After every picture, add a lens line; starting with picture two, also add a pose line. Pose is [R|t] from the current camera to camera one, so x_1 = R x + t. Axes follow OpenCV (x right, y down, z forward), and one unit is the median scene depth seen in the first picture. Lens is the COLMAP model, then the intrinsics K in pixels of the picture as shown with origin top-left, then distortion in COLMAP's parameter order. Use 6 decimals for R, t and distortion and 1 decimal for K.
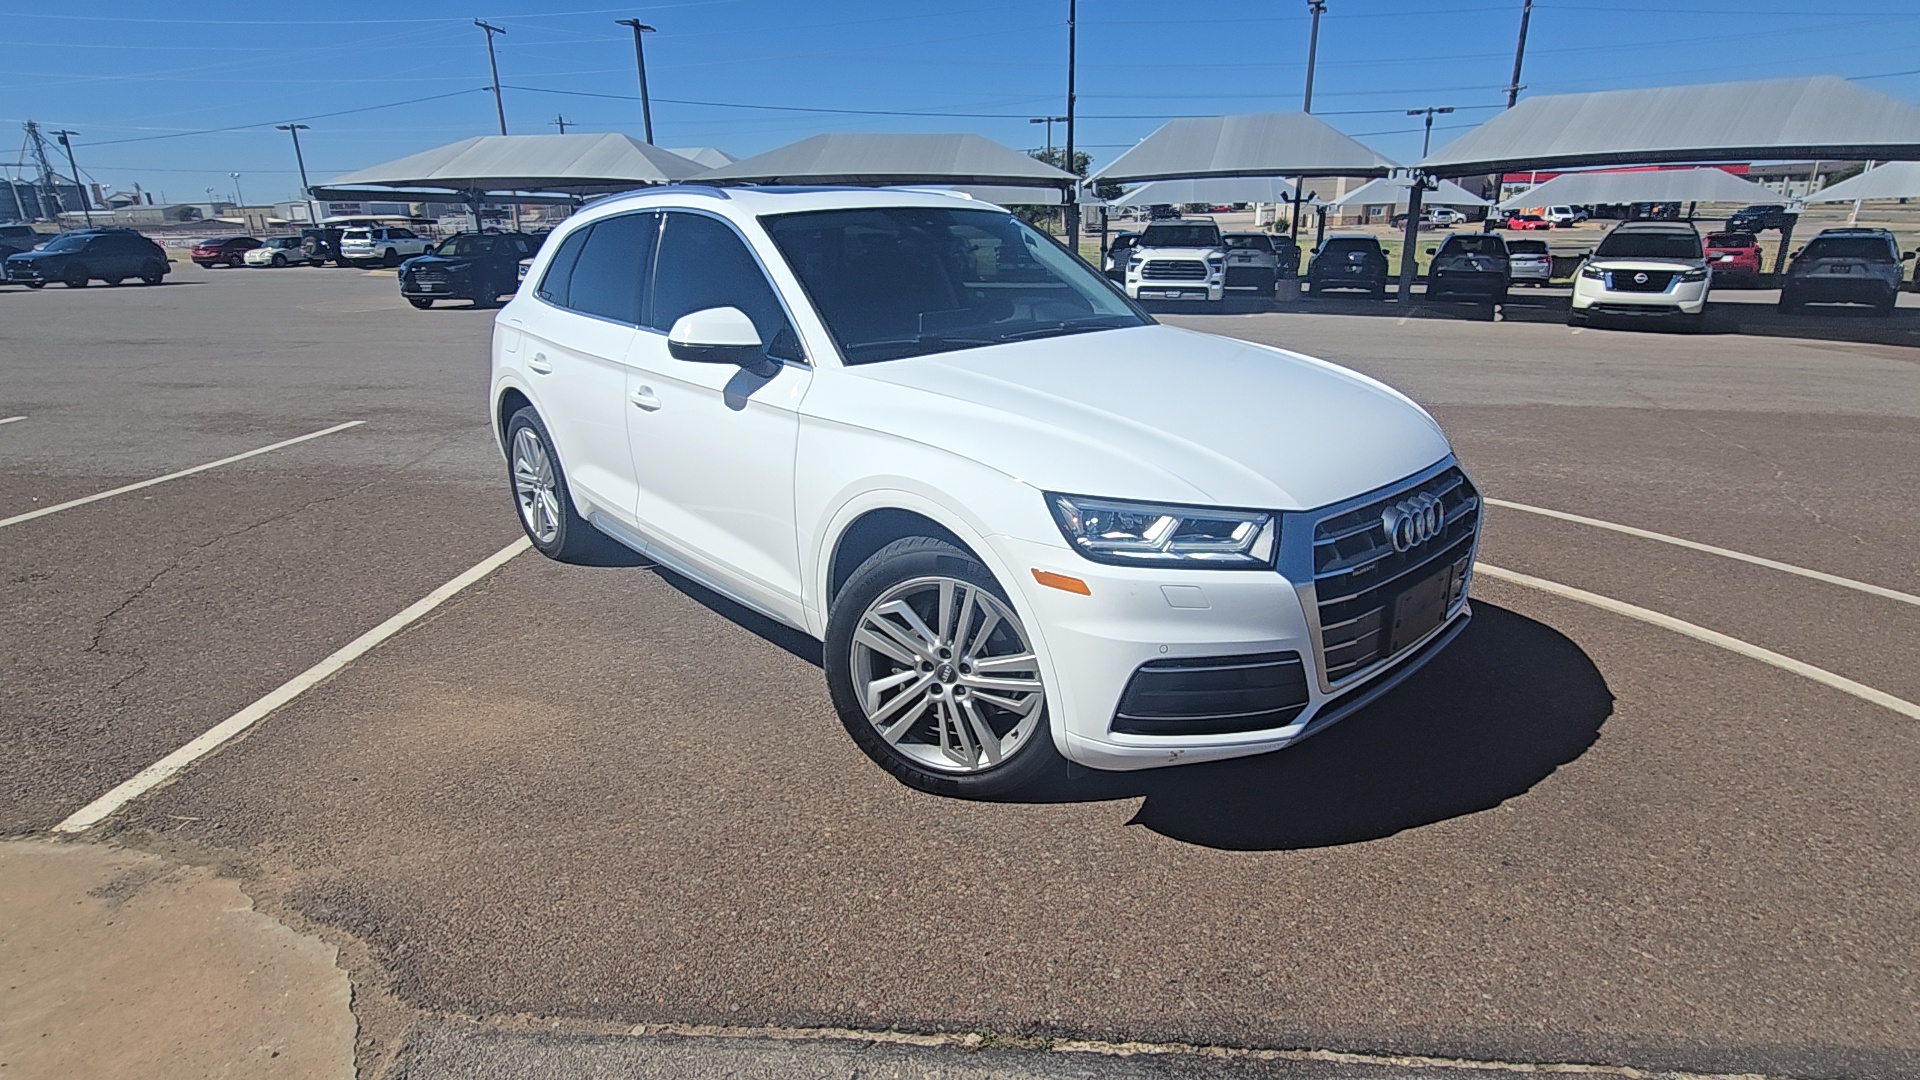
lens RADIAL K [[972.7, 0, 949.9], [0, 972.7, 546.2], [0, 0, 1]] dist [-0.002948, 0.001824]
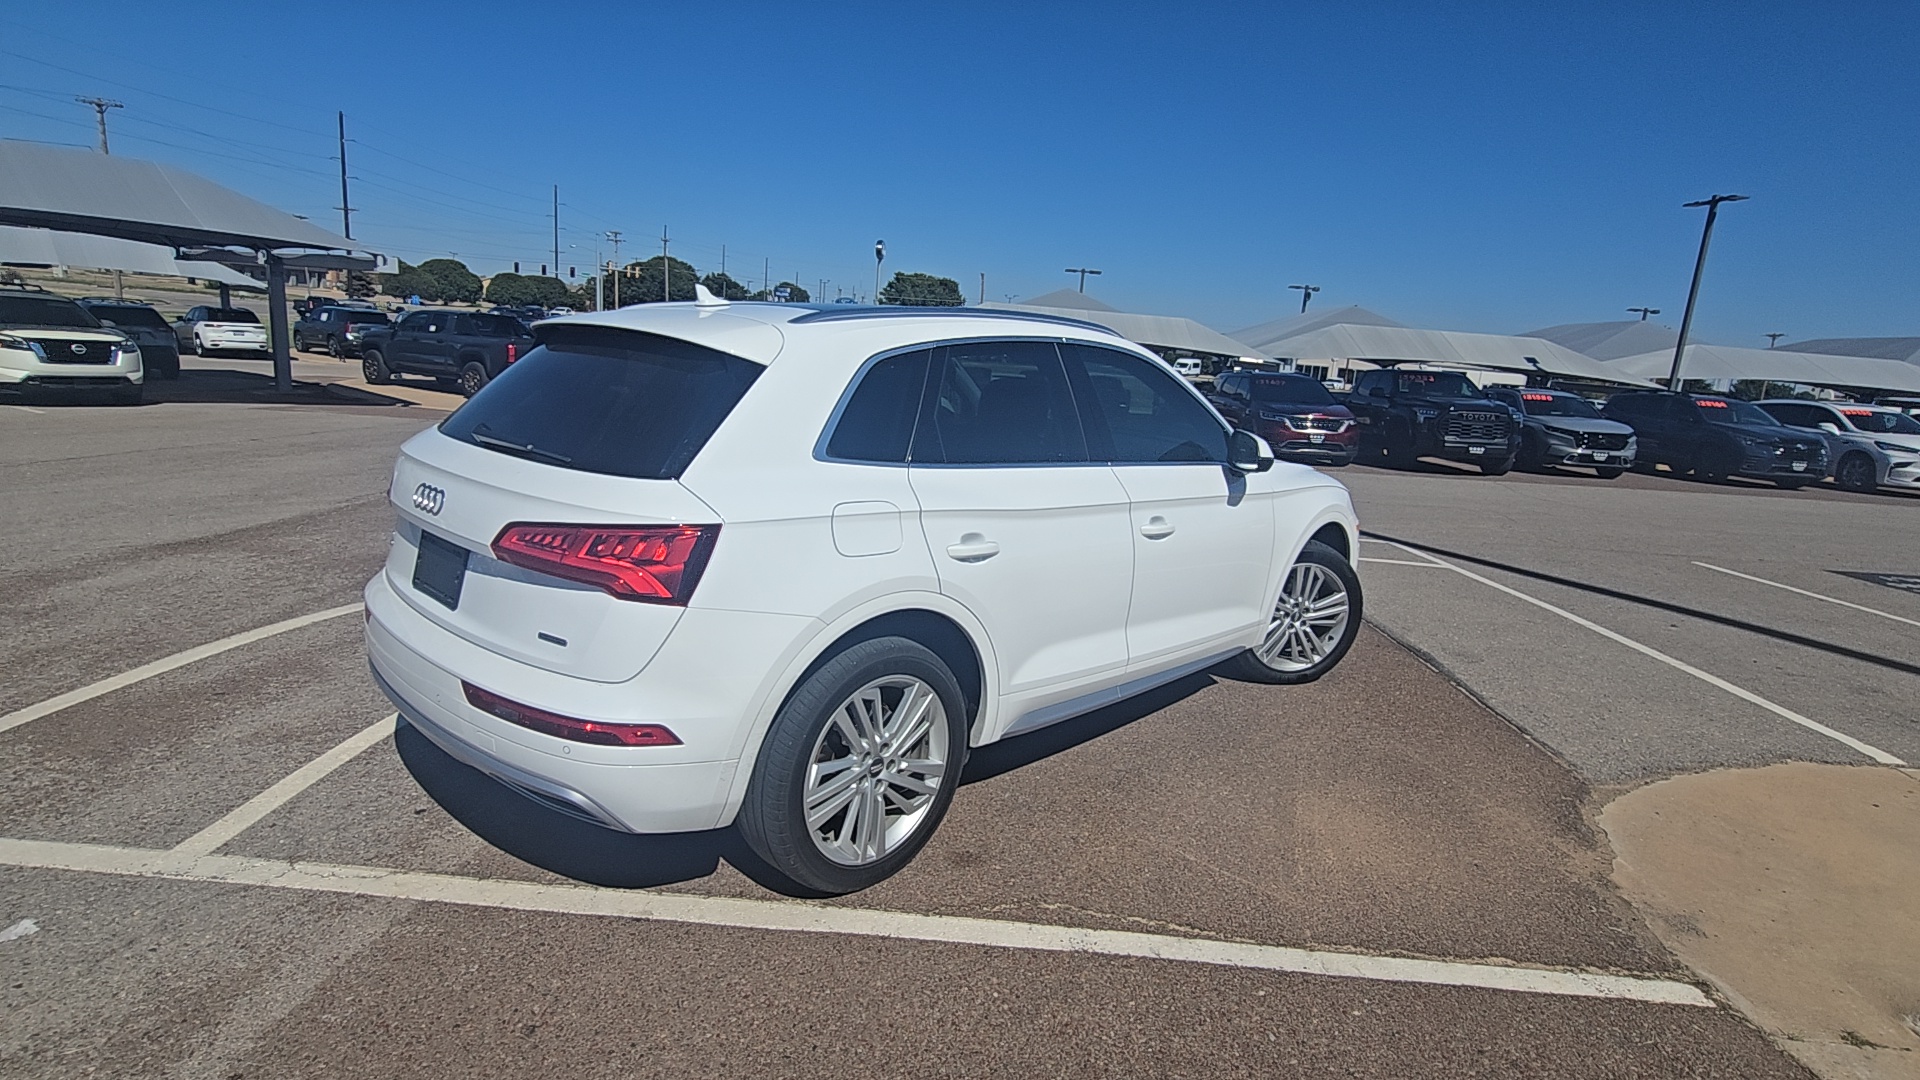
lens RADIAL K [[972.7, 0, 957.1], [0, 972.7, 553.4], [0, 0, 1]] dist [-0.002948, 0.001824]
pose [[-0.077873, -0.206299, 0.975385, -0.278901], [0.248998, 0.943326, 0.219398, -0.086820], [-0.965368, 0.259954, -0.022092, 0.265551]]
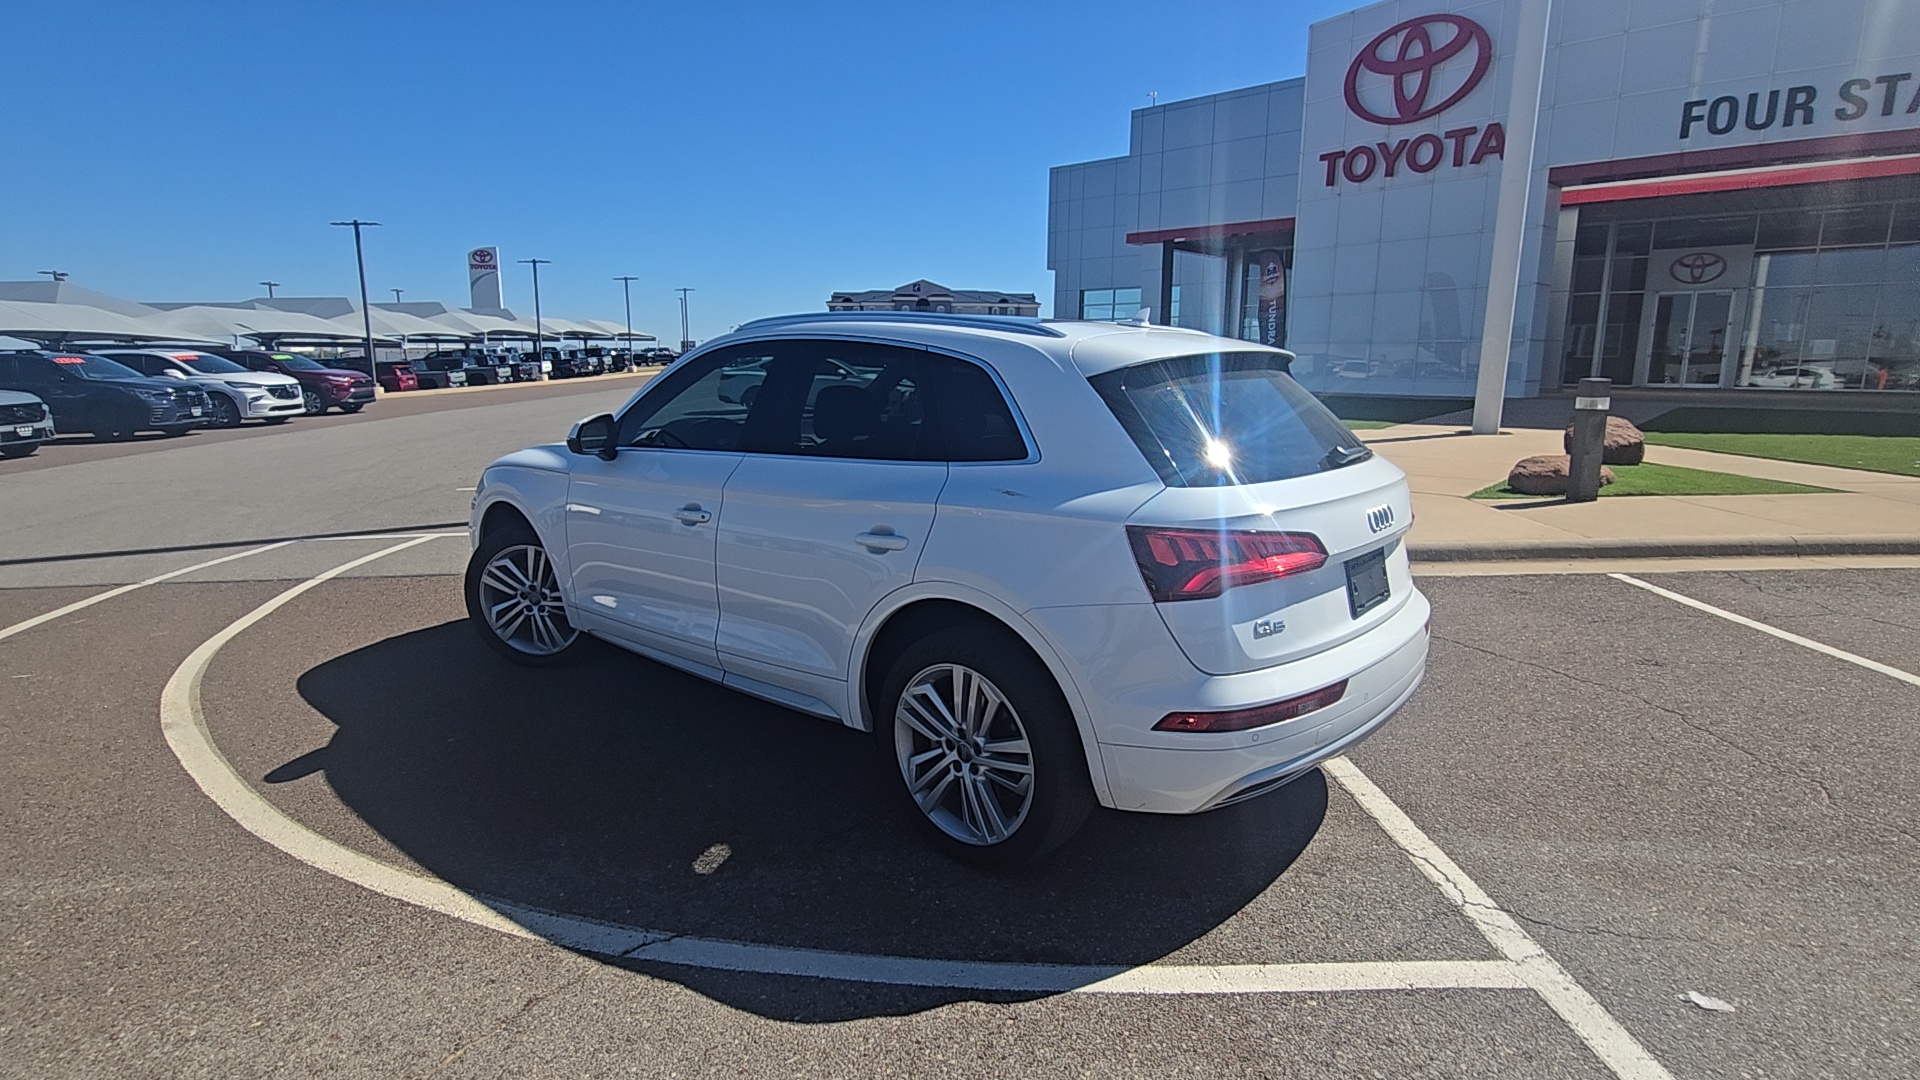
lens RADIAL K [[972.7, 0, 952.9], [0, 972.7, 553.2], [0, 0, 1]] dist [-0.002948, 0.001824]
pose [[-0.993605, 0.036965, -0.106689, -0.017248], [-0.021853, 0.864072, 0.502894, -0.163842], [0.110777, 0.502009, -0.857738, 0.489951]]
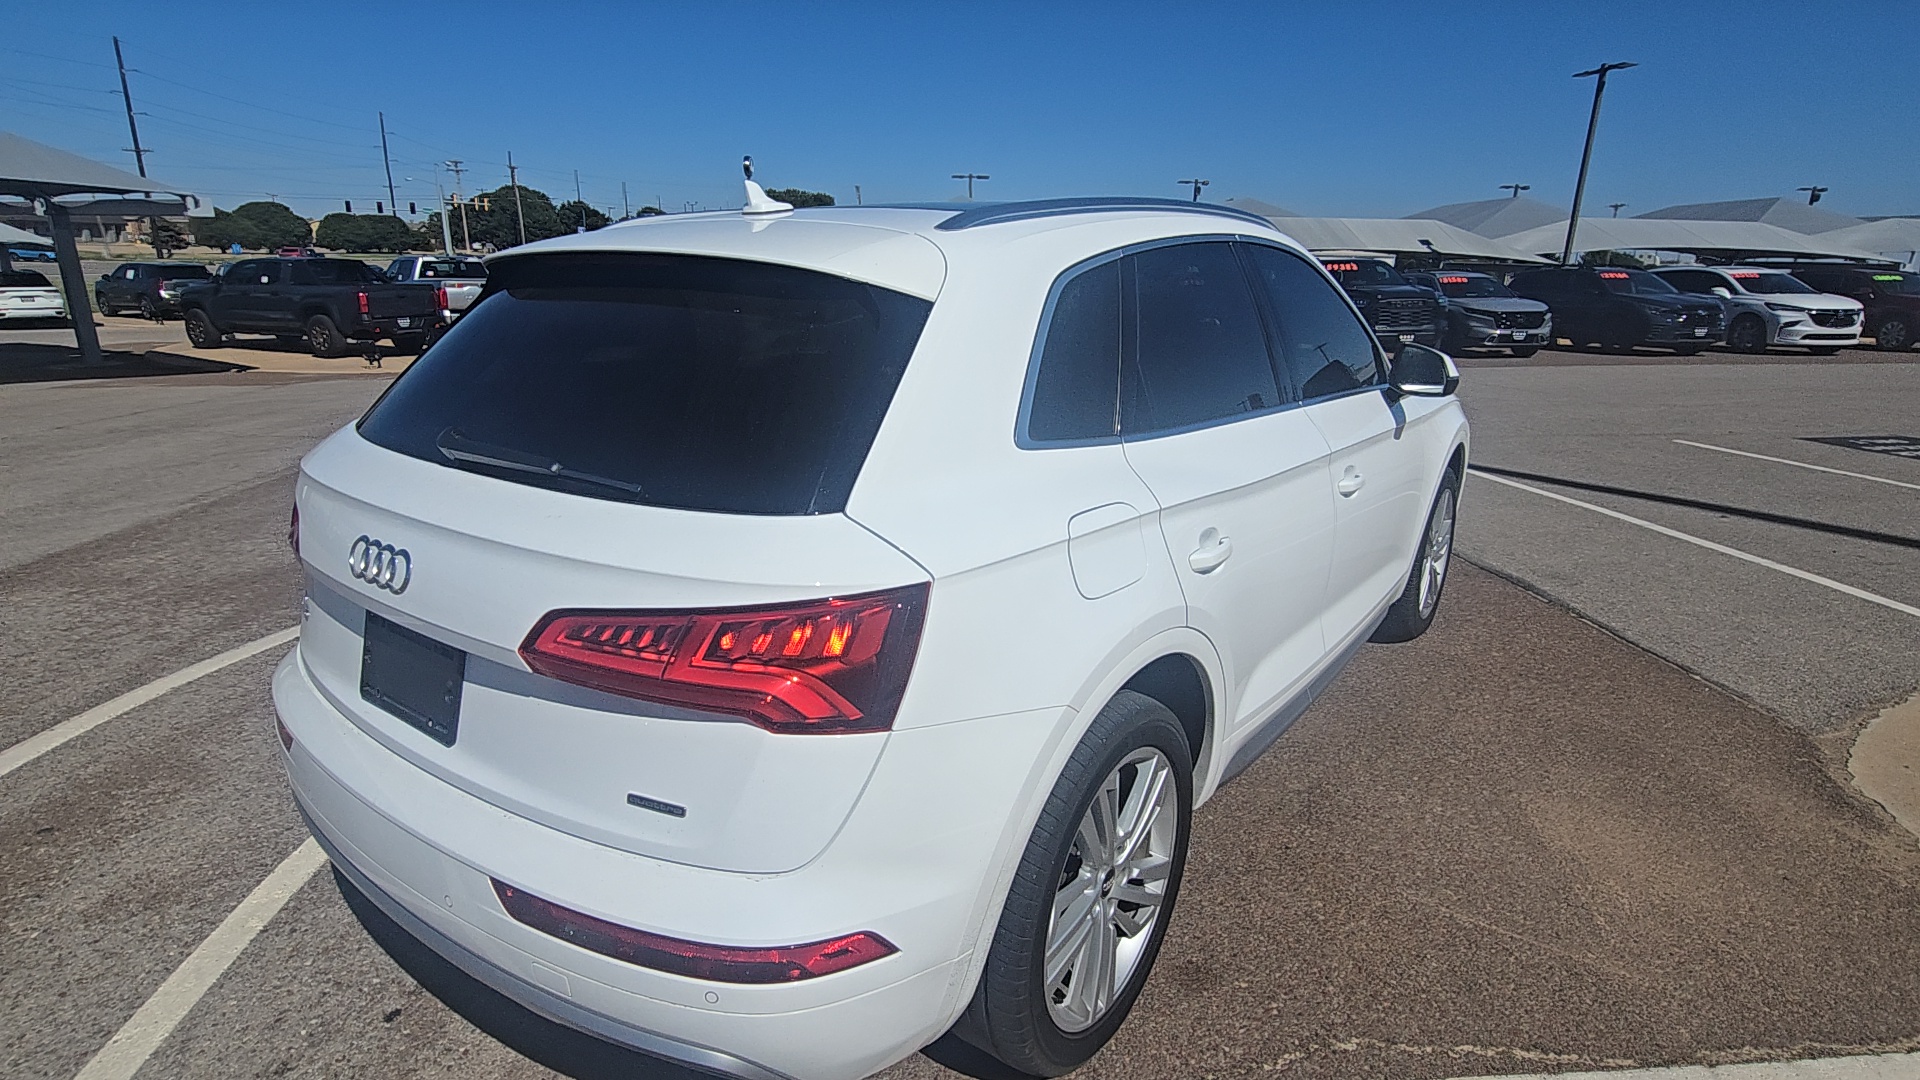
lens RADIAL K [[972.7, 0, 956.5], [0, 972.7, 546.7], [0, 0, 1]] dist [-0.002948, 0.001824]
pose [[-0.198343, -0.267437, 0.942941, -0.215353], [0.301034, 0.898932, 0.318276, -0.096645], [-0.932759, 0.346985, -0.097789, 0.299292]]
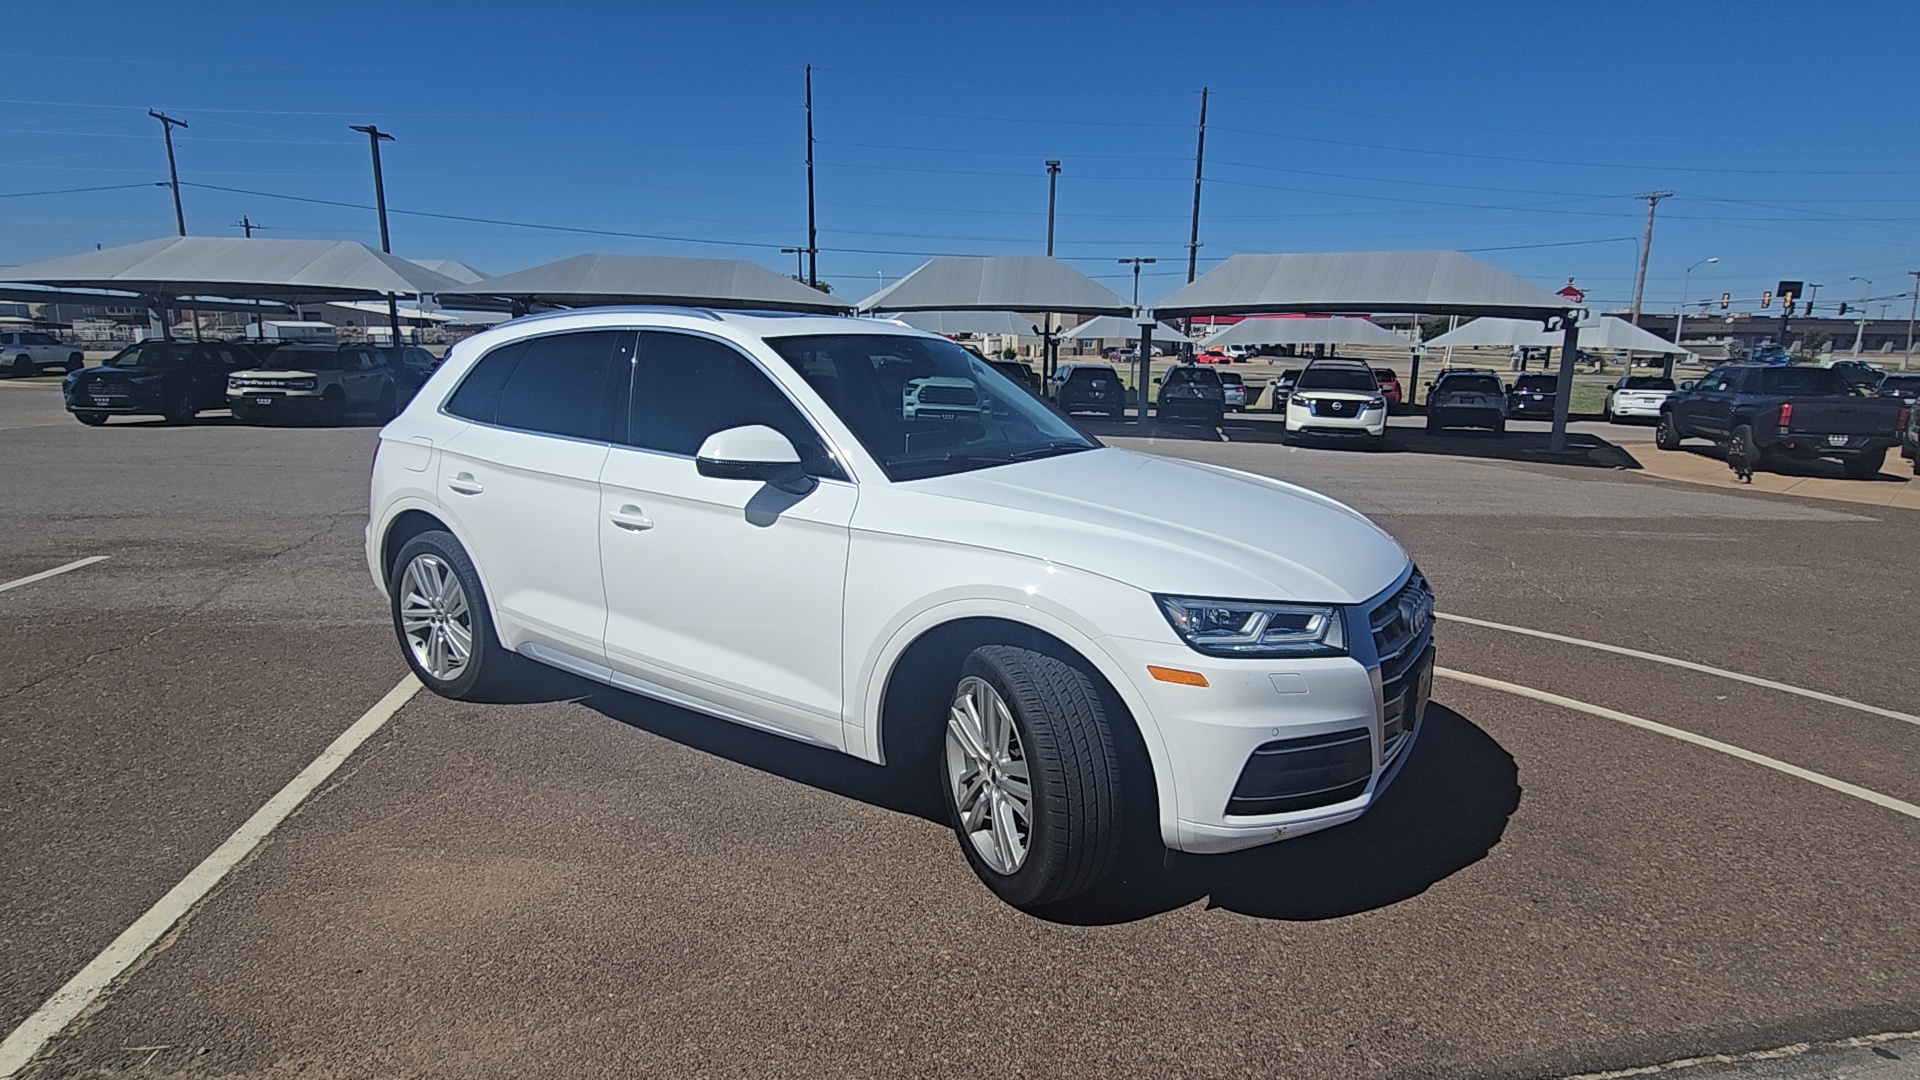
lens RADIAL K [[972.7, 0, 950.3], [0, 972.7, 551.2], [0, 0, 1]] dist [-0.002948, 0.001824]
pose [[0.965386, -0.027752, 0.259345, -0.055912], [0.057207, 0.992641, -0.106729, -0.000210], [-0.254474, 0.117871, 0.959869, 0.001696]]
